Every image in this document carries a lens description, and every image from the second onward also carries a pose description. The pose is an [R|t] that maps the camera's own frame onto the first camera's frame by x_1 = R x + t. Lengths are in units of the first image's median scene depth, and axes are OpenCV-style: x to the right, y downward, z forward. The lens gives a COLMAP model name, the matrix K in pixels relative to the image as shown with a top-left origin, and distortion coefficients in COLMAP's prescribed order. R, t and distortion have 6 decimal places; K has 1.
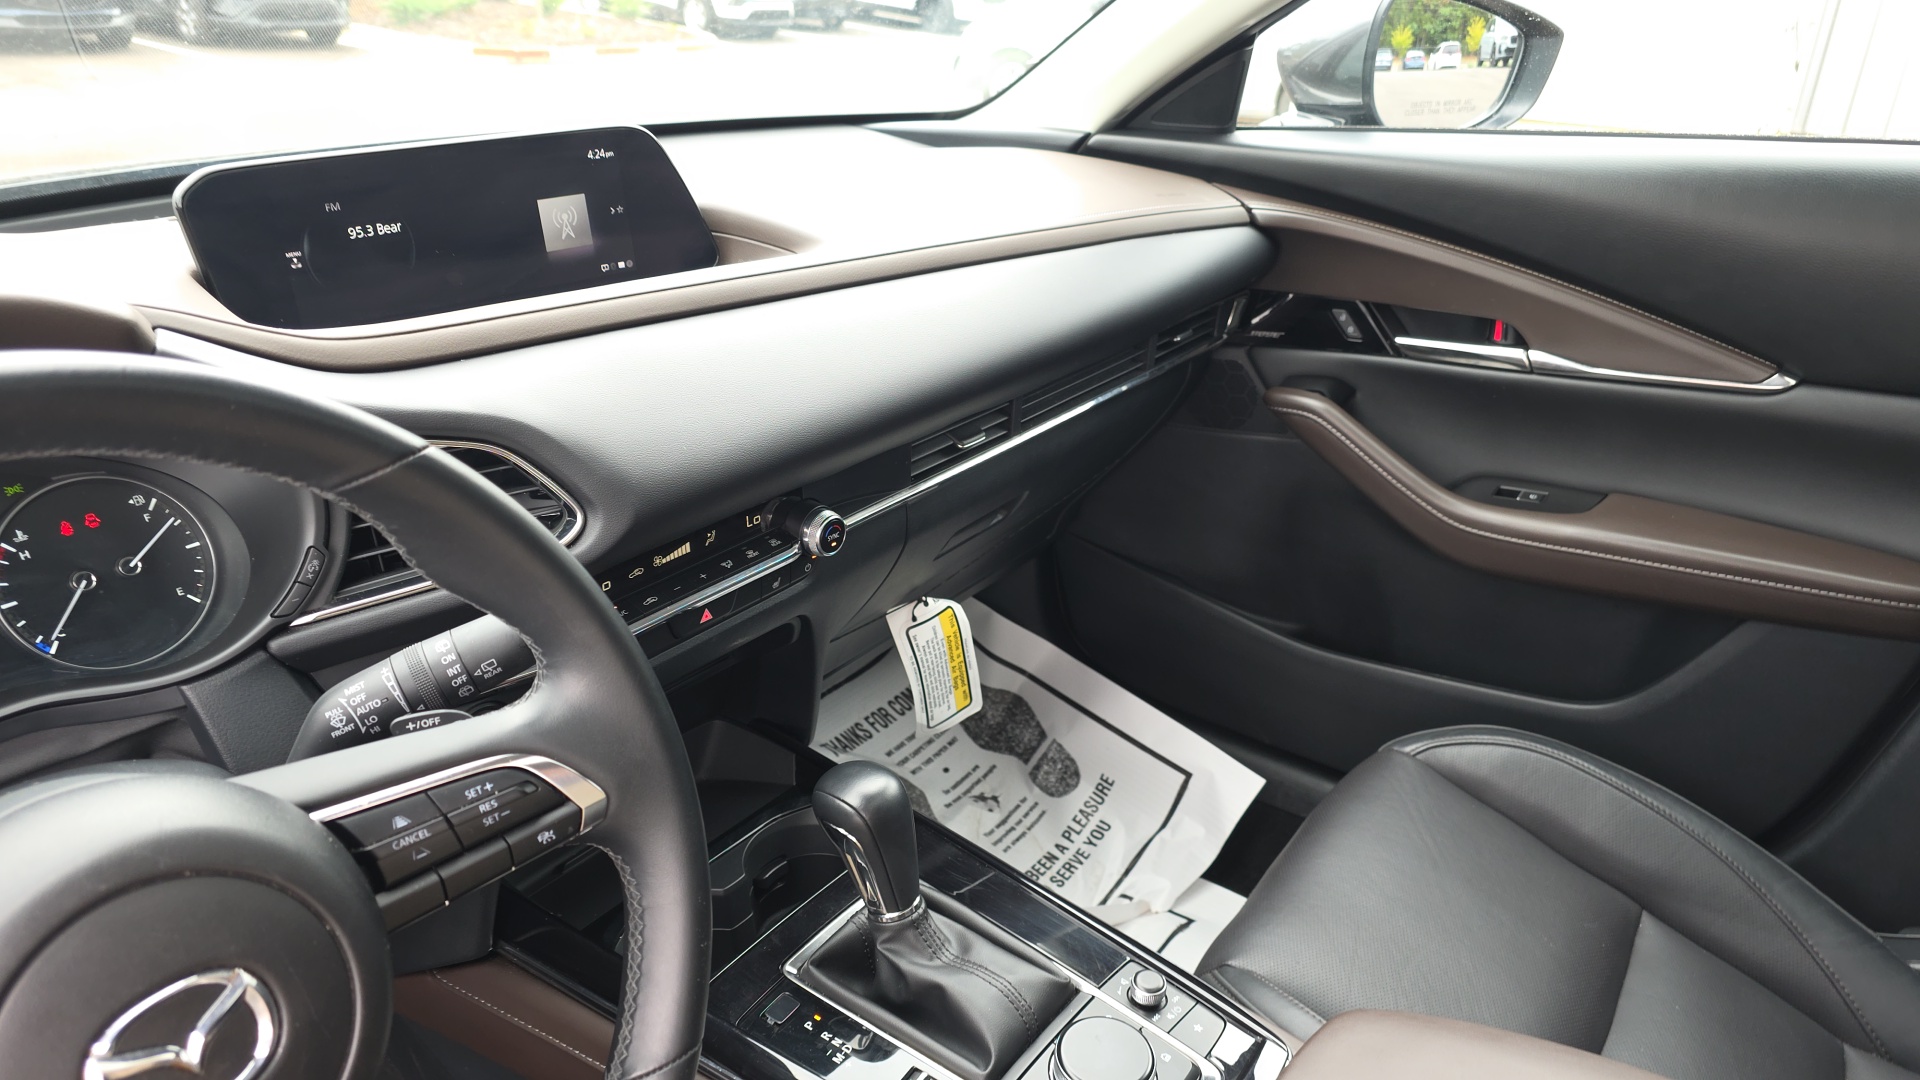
lens RADIAL K [[1308.7, 0, 971.2], [0, 1308.7, 527.9], [0, 0, 1]] dist [0.049073, -0.051828]
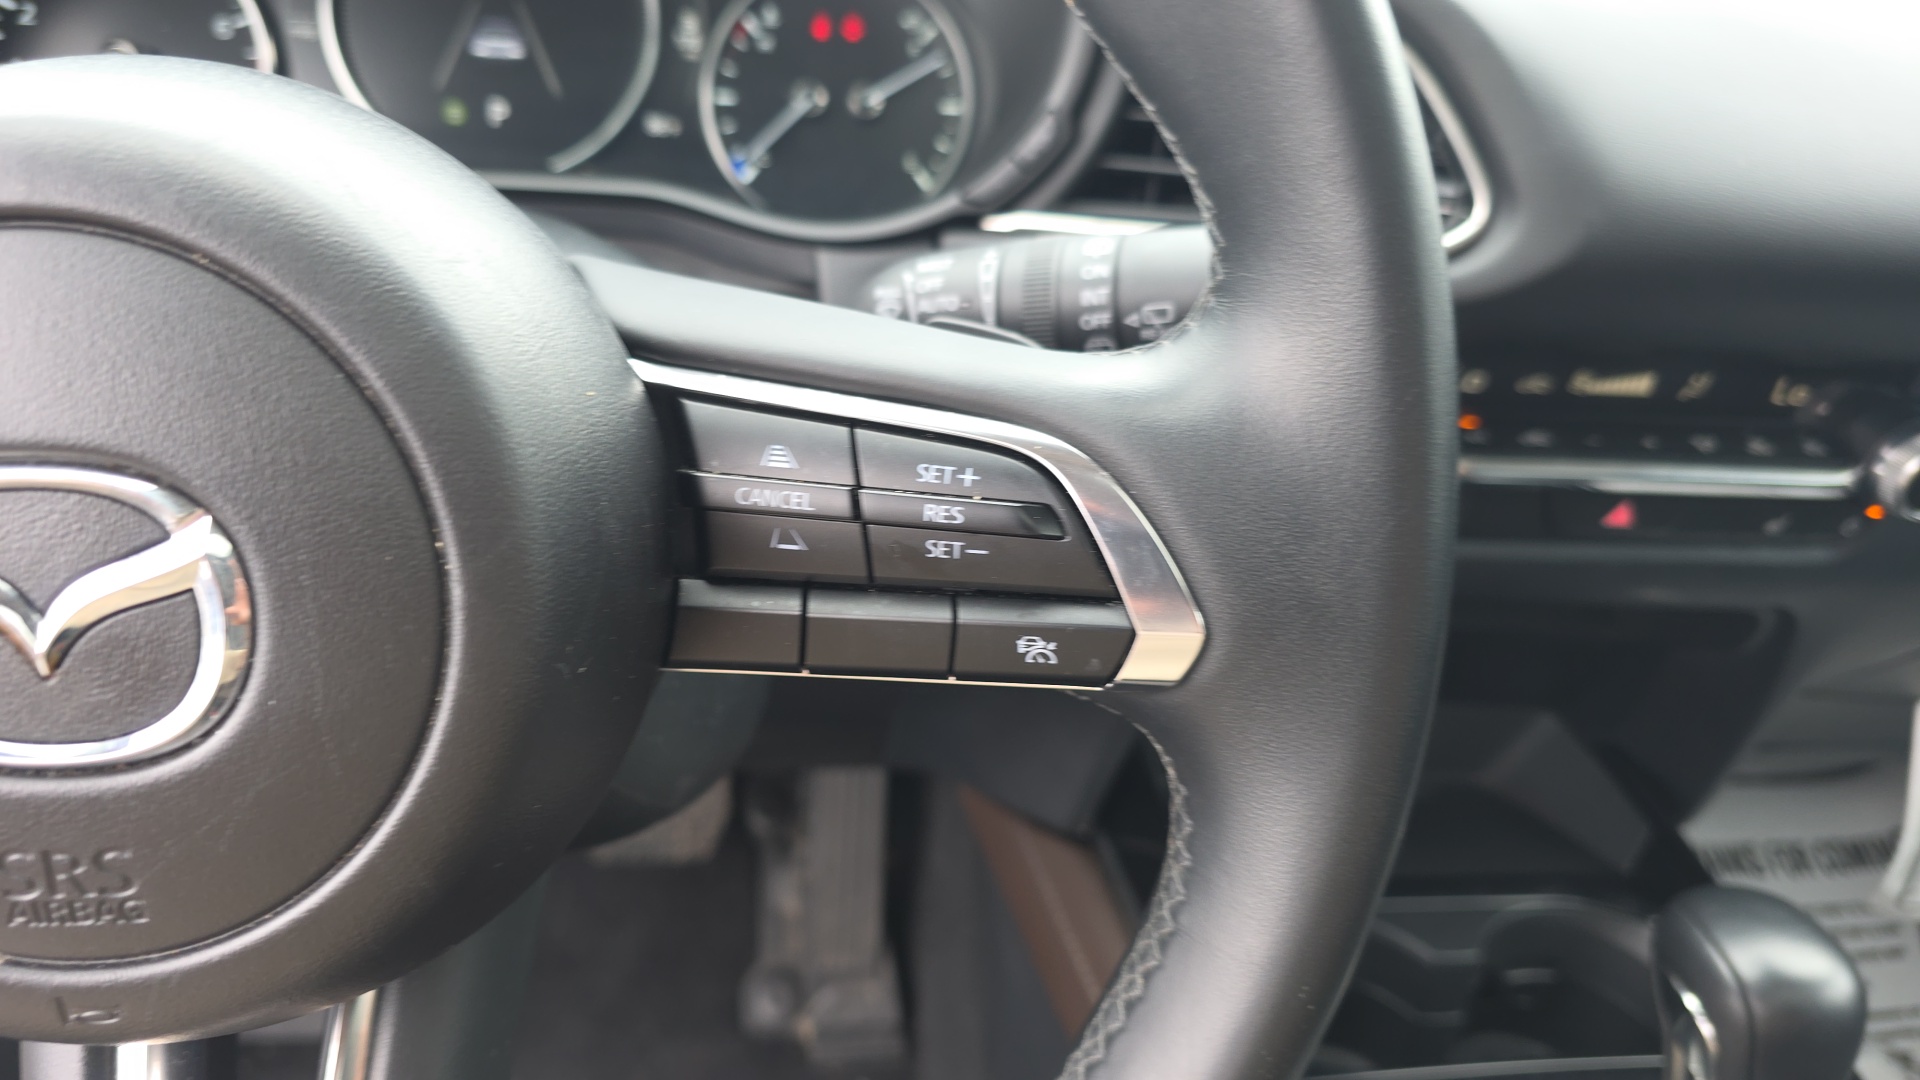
lens RADIAL K [[1375.8, 0, 897.4], [0, 1375.8, 540.0], [0, 0, 1]] dist [0.001263, -0.029870]
pose [[0.688231, 0.408119, -0.599815, -0.041202], [-0.373736, 0.908069, 0.189031, 0.053438], [0.621820, 0.094075, 0.777489, 0.245427]]
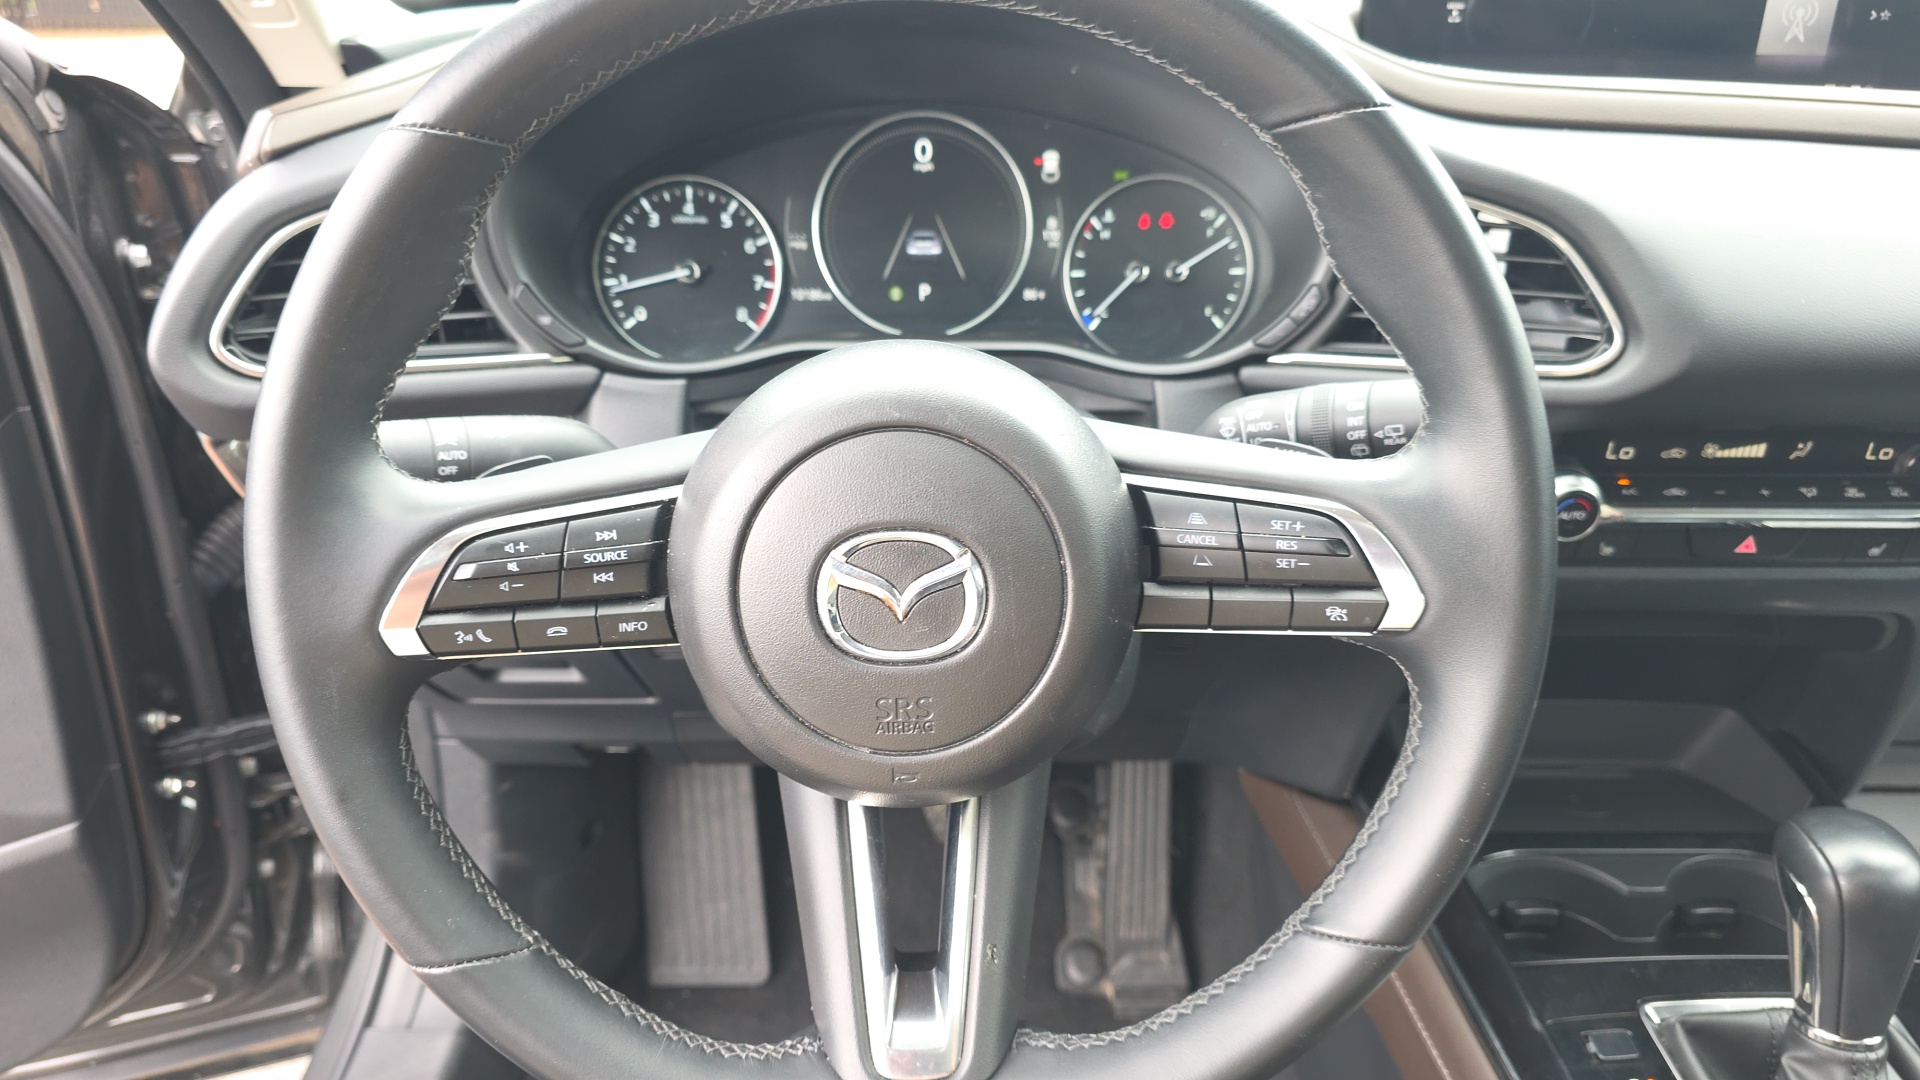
lens RADIAL K [[1330.0, 0, 948.0], [0, 1330.0, 545.8], [0, 0, 1]] dist [0.050392, -0.059661]
pose [[0.607714, 0.369110, -0.703166, 0.040348], [-0.328806, 0.922914, 0.200290, 0.042140], [0.722891, 0.109486, 0.682233, 0.095960]]
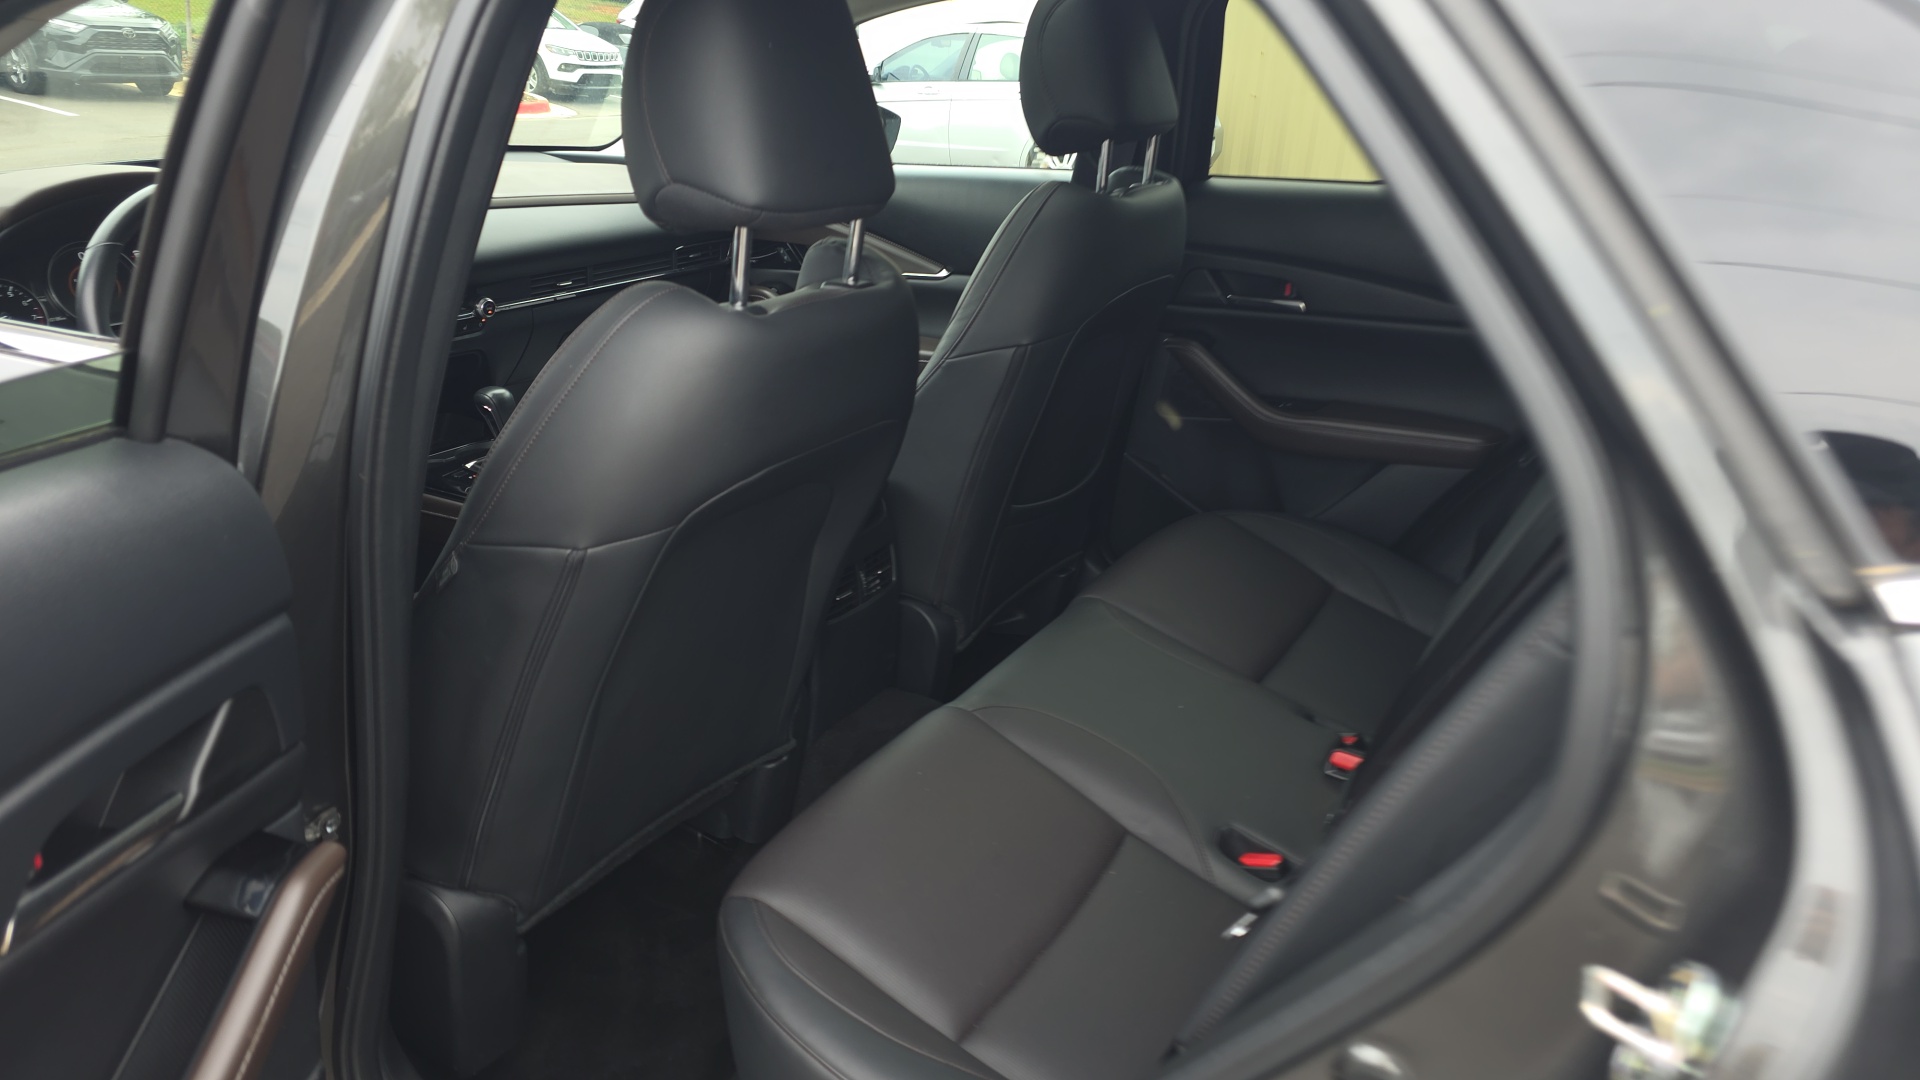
lens RADIAL K [[1299.8, 0, 966.3], [0, 1299.8, 471.1], [0, 0, 1]] dist [0.040678, -0.066910]
pose [[0.992838, -0.000967, 0.119467, 0.339195], [0.011242, 0.996287, -0.085359, 0.368066], [-0.118940, 0.086091, 0.989162, -1.036006]]
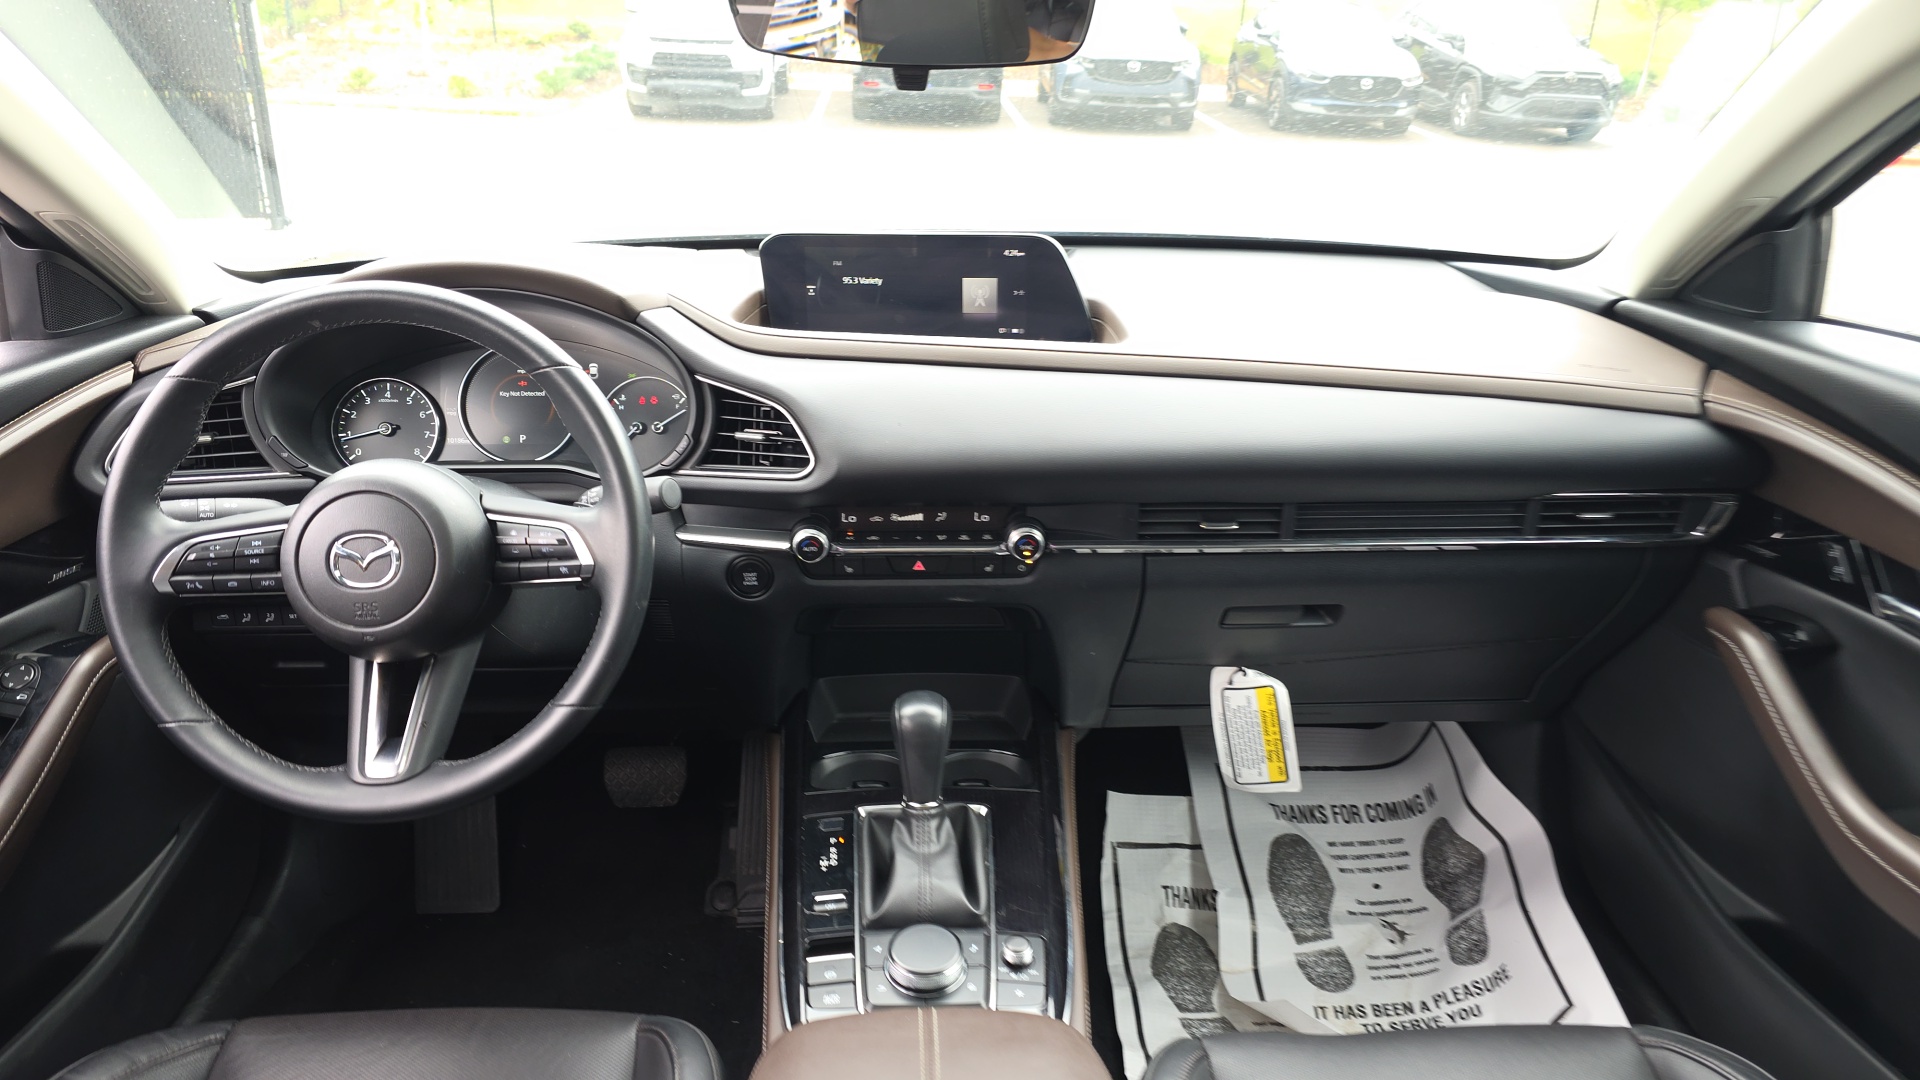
lens RADIAL K [[1289.1, 0, 921.6], [0, 1289.1, 521.8], [0, 0, 1]] dist [0.102957, -0.145249]
pose [[0.616675, 0.272919, -0.738395, 0.554748], [-0.320743, 0.943702, 0.080932, -0.063312], [0.718913, 0.186926, 0.669494, 0.026684]]
